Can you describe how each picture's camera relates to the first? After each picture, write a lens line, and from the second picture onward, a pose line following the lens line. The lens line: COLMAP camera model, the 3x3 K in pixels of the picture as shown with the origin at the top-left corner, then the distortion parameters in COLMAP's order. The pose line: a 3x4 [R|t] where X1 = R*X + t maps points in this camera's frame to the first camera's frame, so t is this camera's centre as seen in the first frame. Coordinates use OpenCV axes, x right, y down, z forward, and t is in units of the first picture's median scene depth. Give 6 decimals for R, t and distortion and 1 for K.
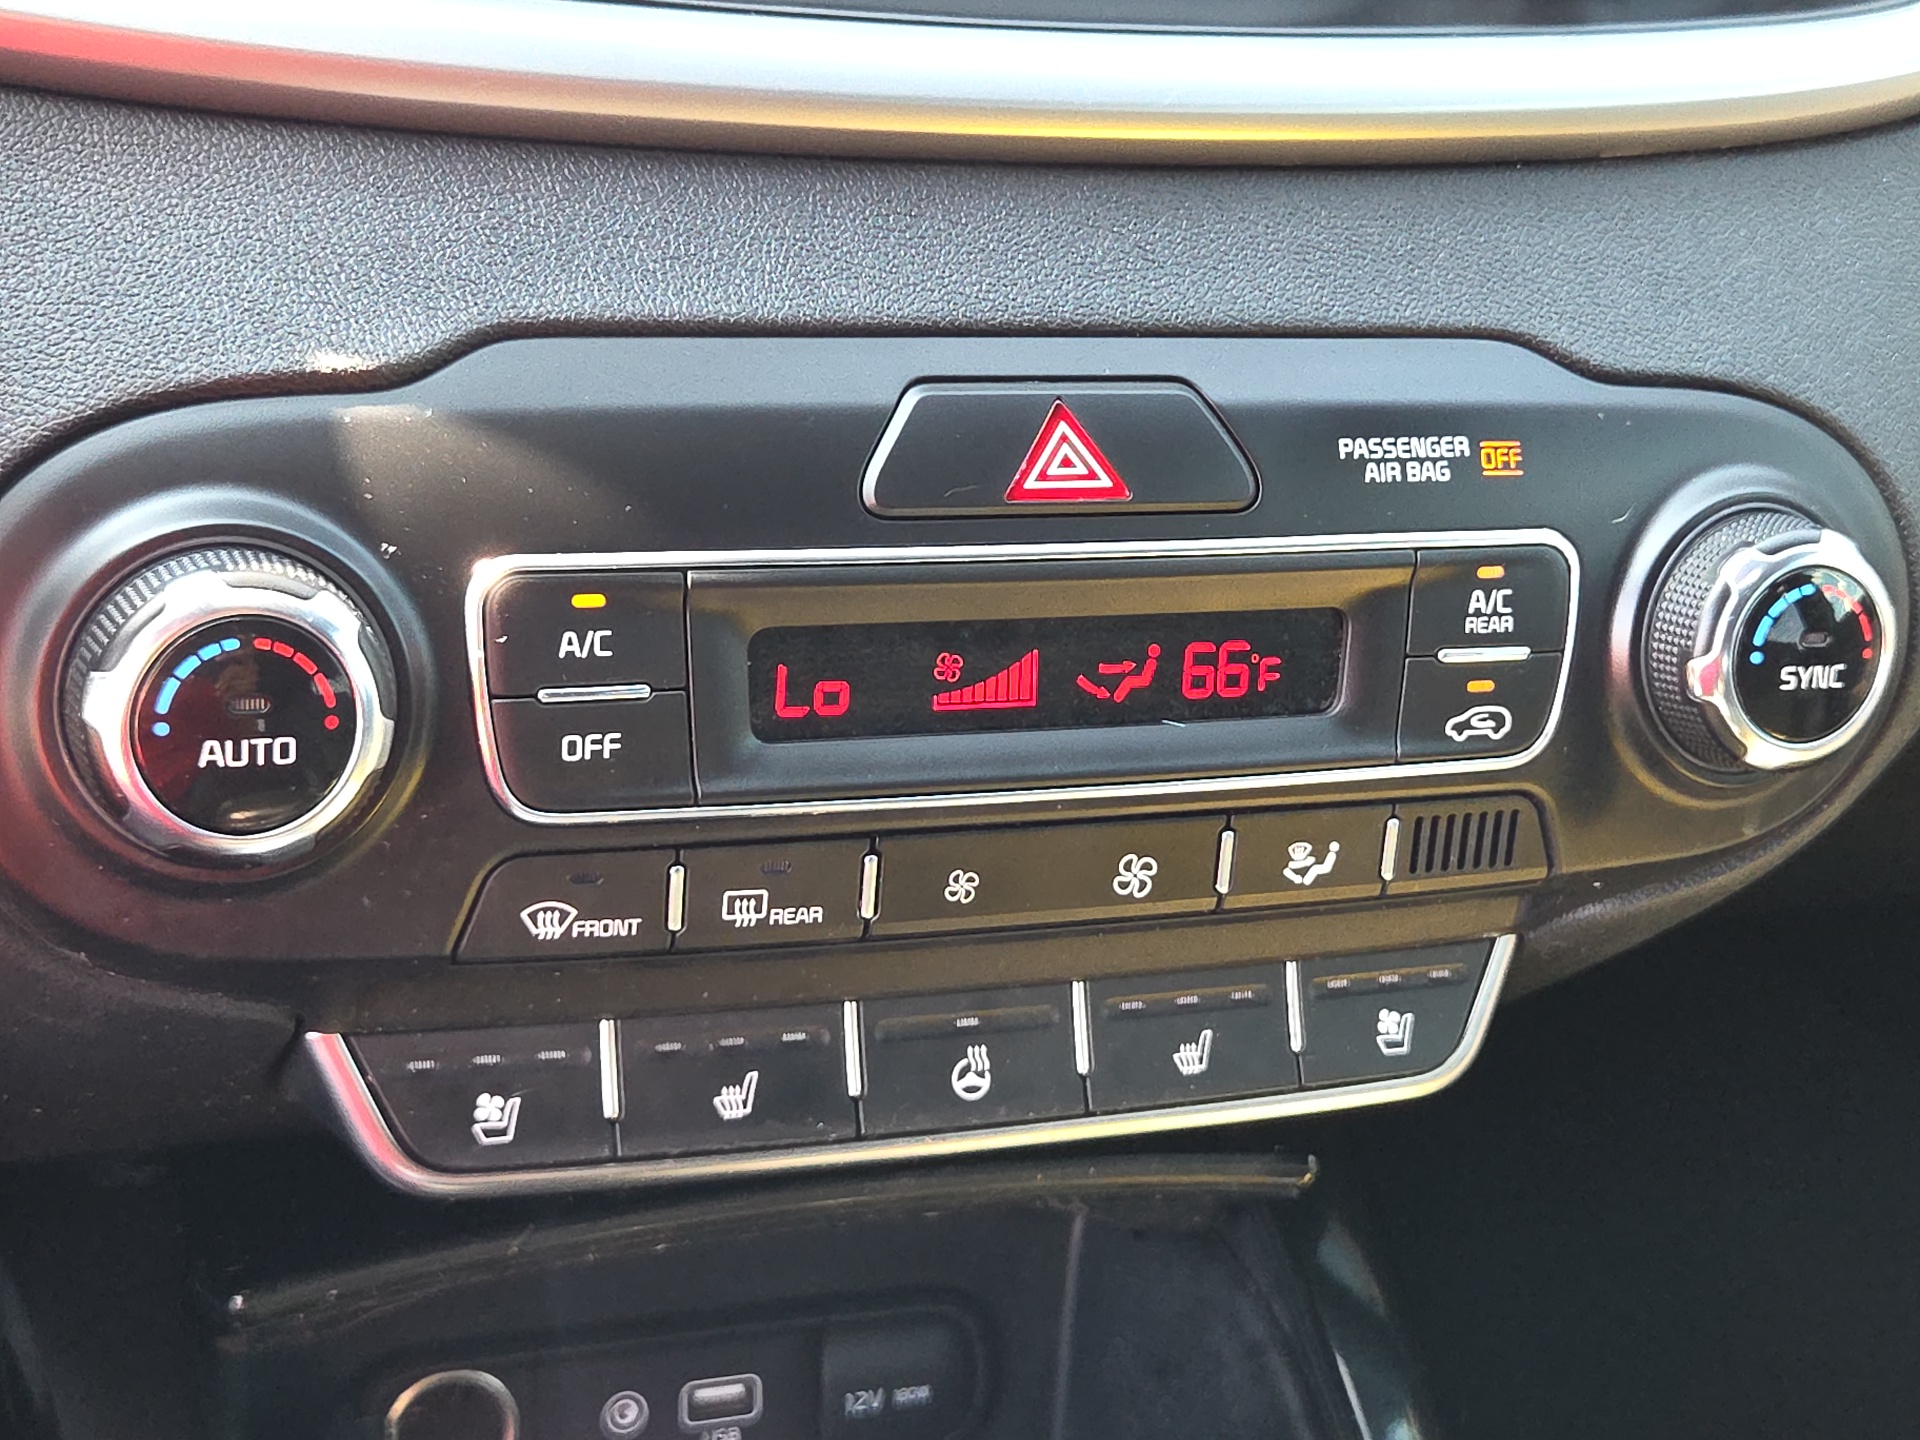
lens RADIAL K [[3015.0, 0, 980.6], [0, 3015.0, 705.2], [0, 0, 1]] dist [0.012872, 0.000000]
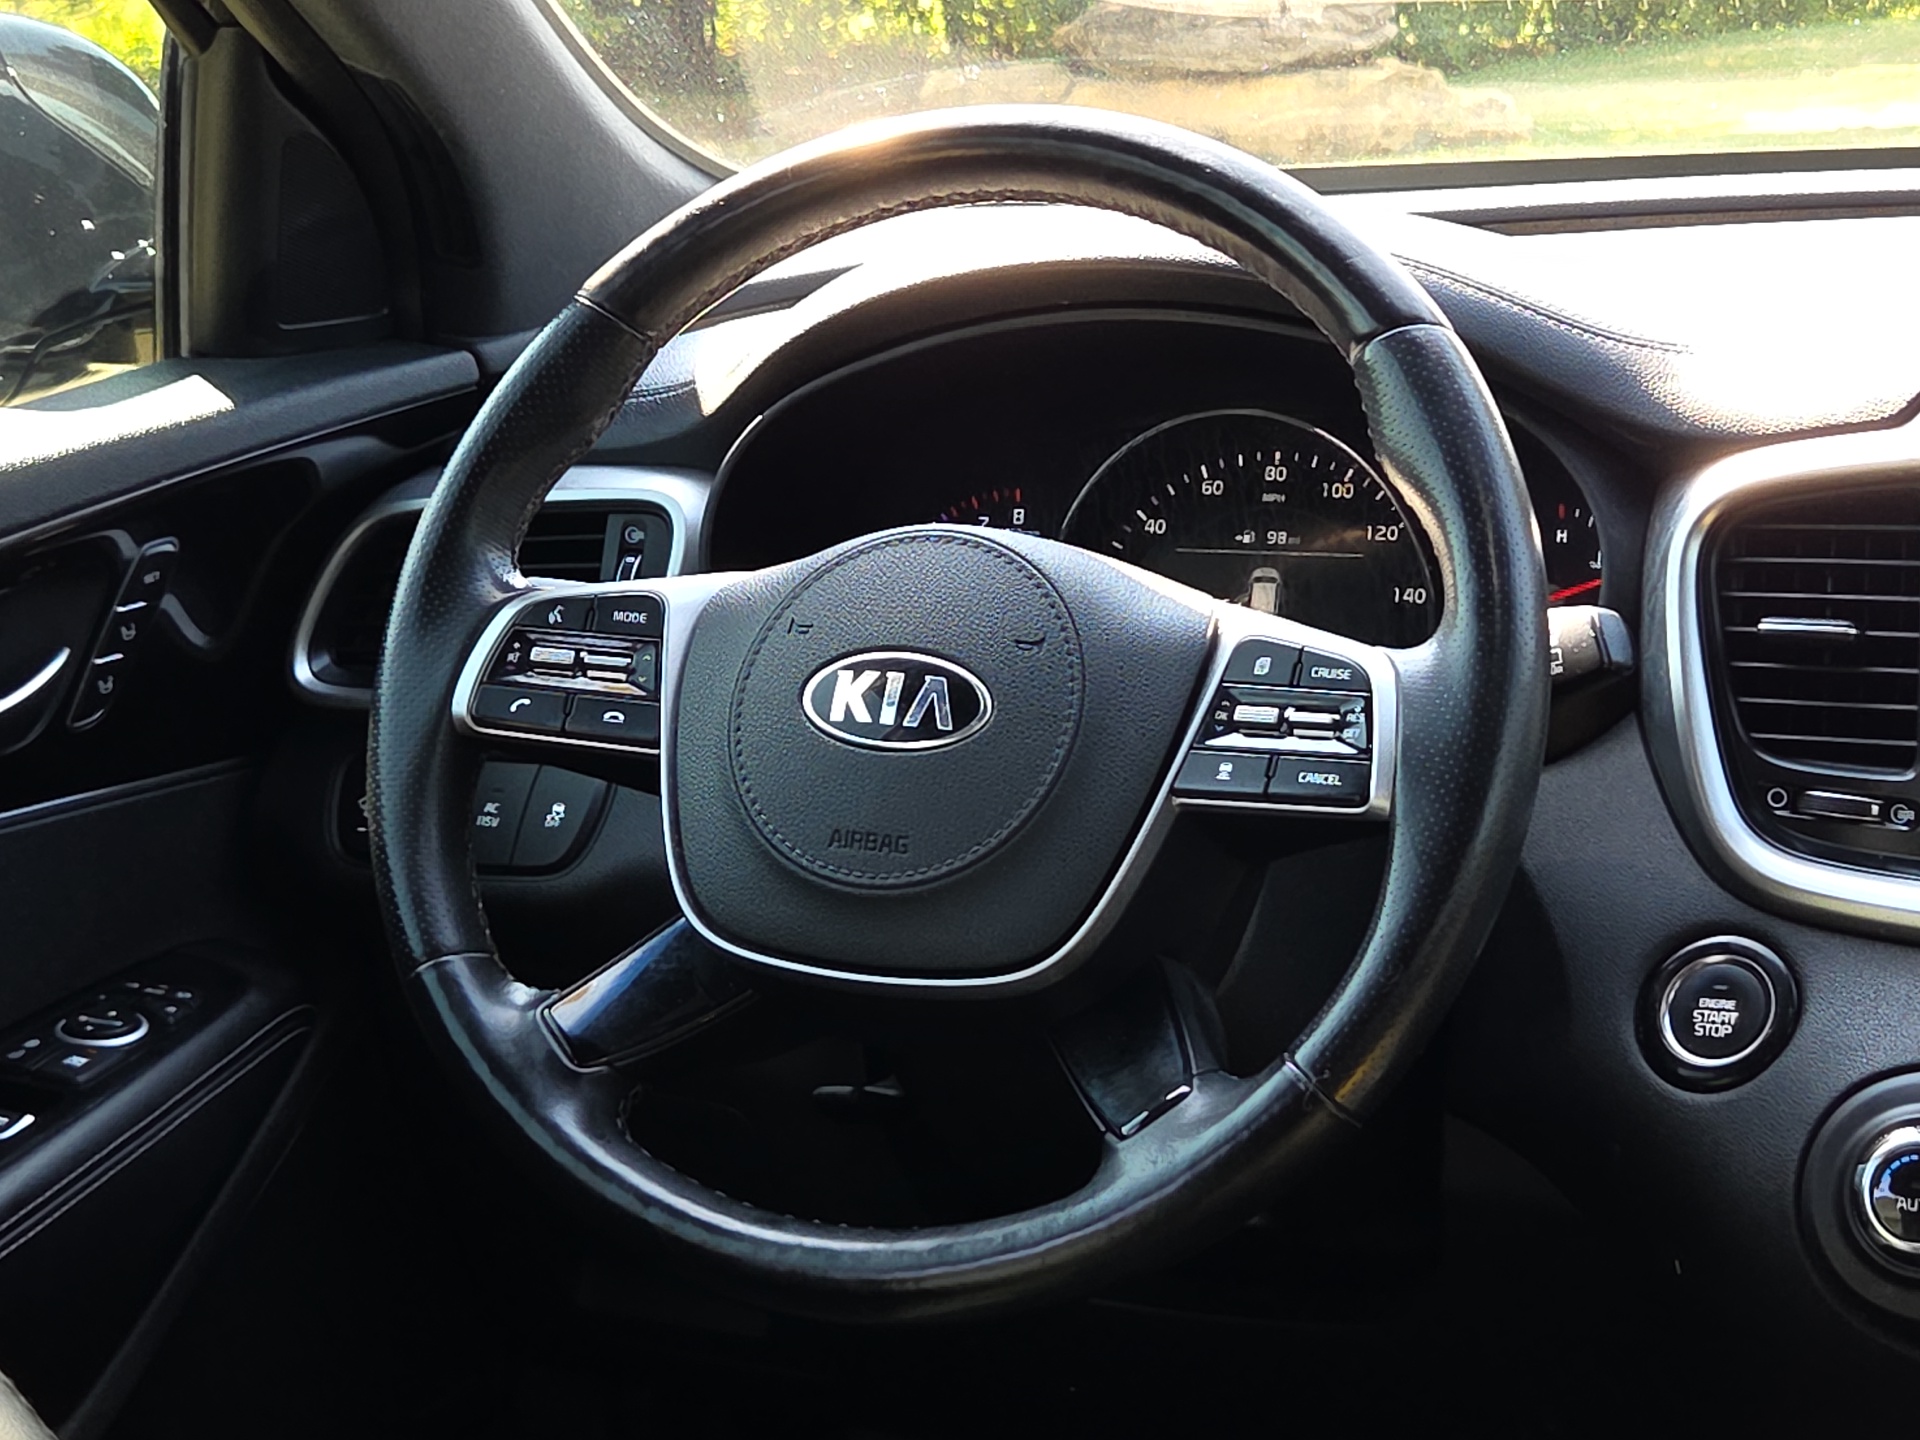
lens RADIAL K [[3598.3, 0, 963.8], [0, 3598.3, 701.3], [0, 0, 1]] dist [0.029728, 0.000000]
pose [[0.710145, -0.058554, -0.701616, 1.014868], [-0.210230, 0.933437, -0.290687, 0.518398], [0.671935, 0.353931, 0.650566, -1.203337]]
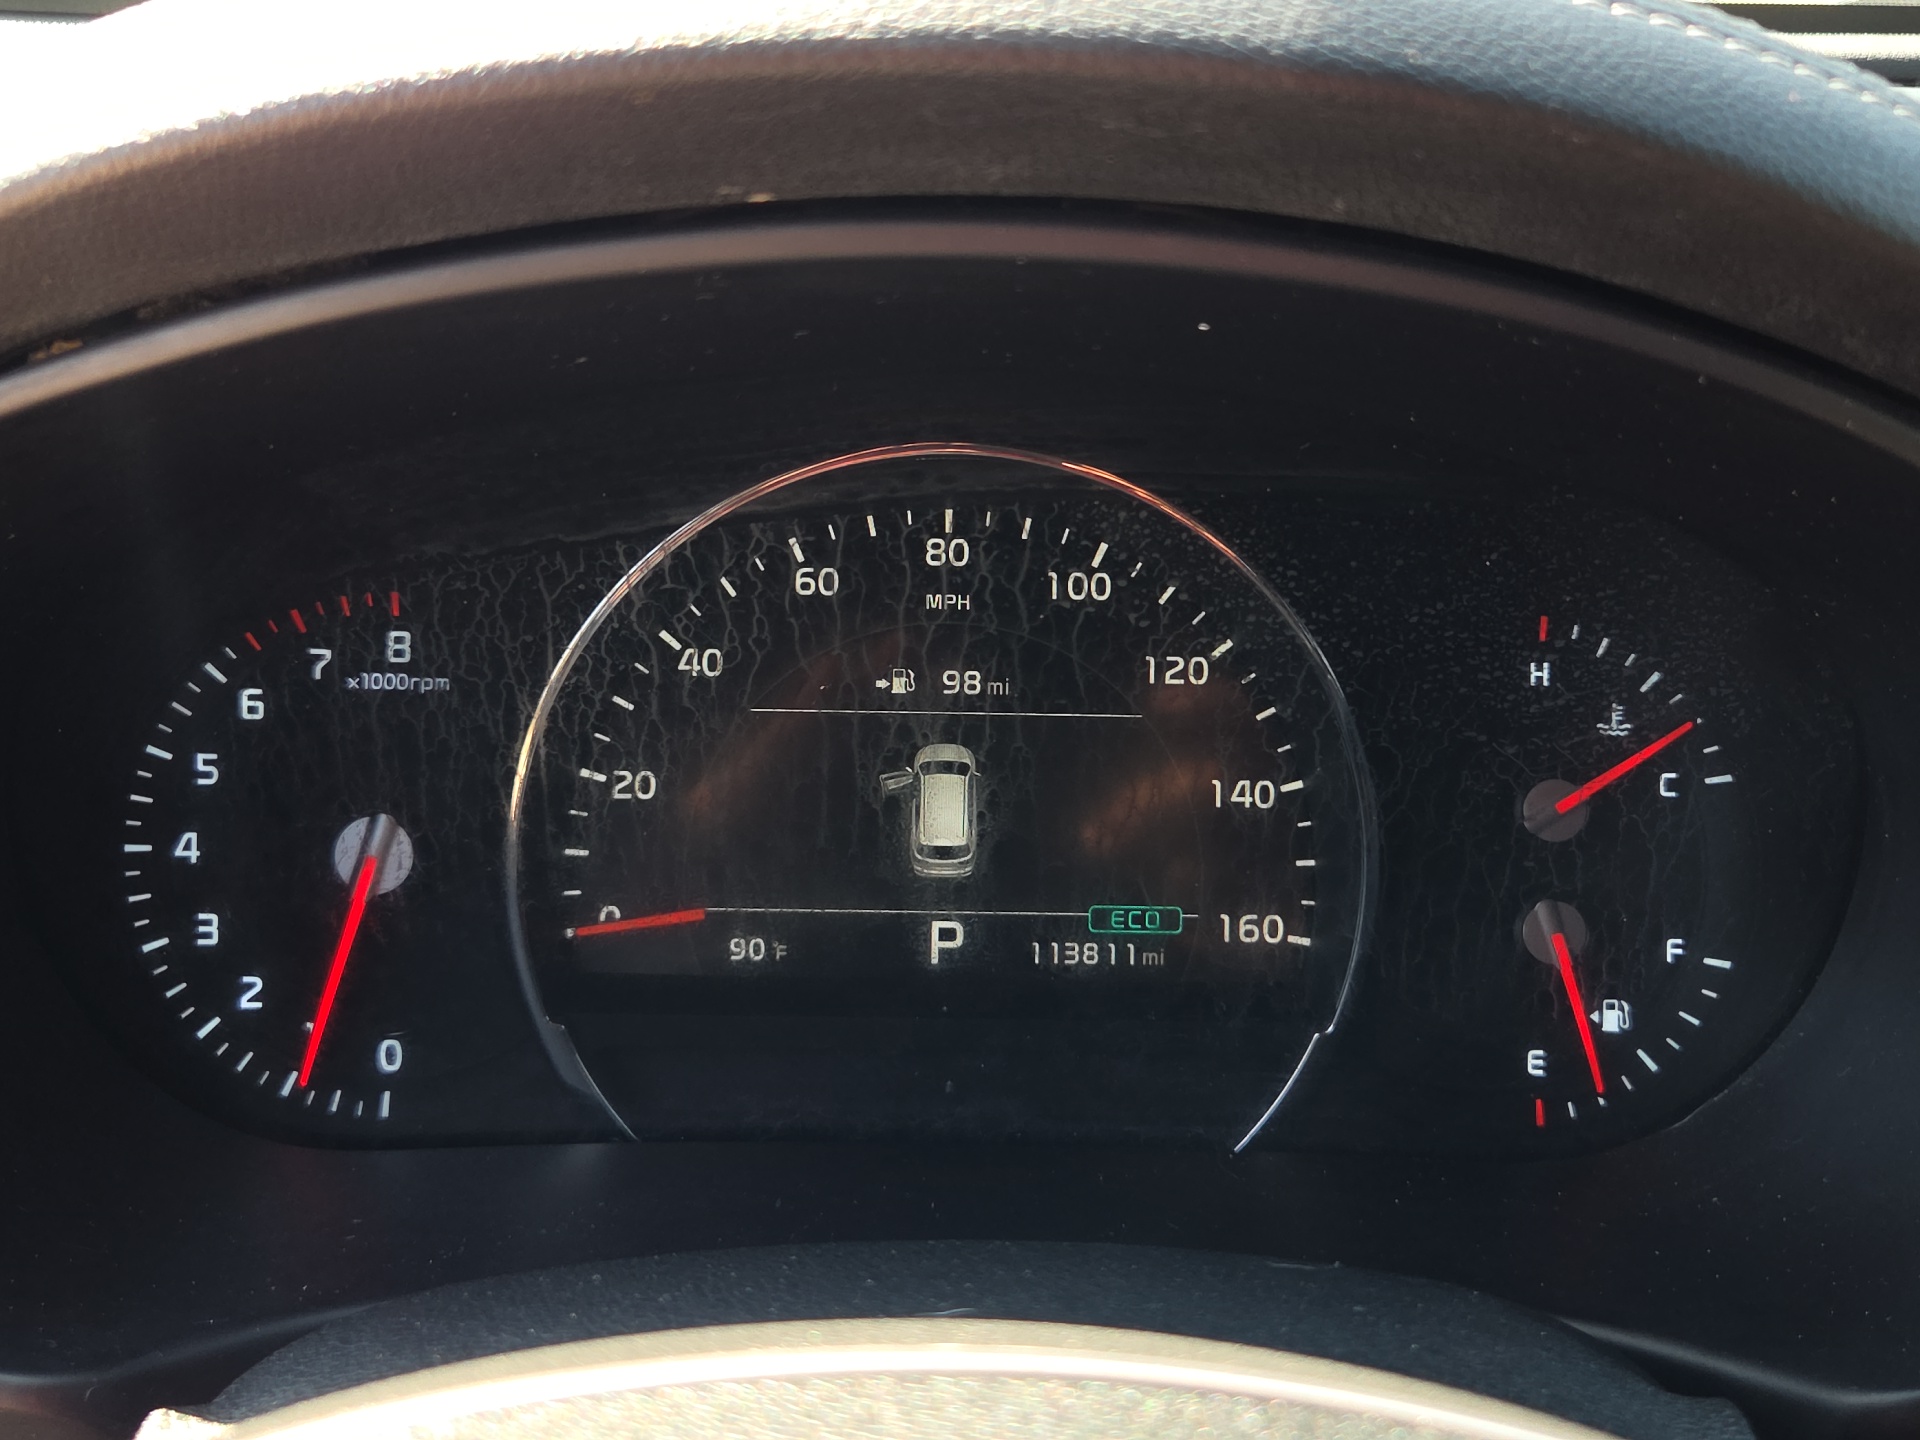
lens RADIAL K [[1992.7, 0, 974.2], [0, 1992.7, 672.7], [0, 0, 1]] dist [0.011625, 0.000000]
pose [[0.938396, -0.039942, -0.343245, -0.645599], [-0.042383, 0.972495, -0.229035, -0.370554], [0.342952, 0.229473, 0.910893, 0.149072]]
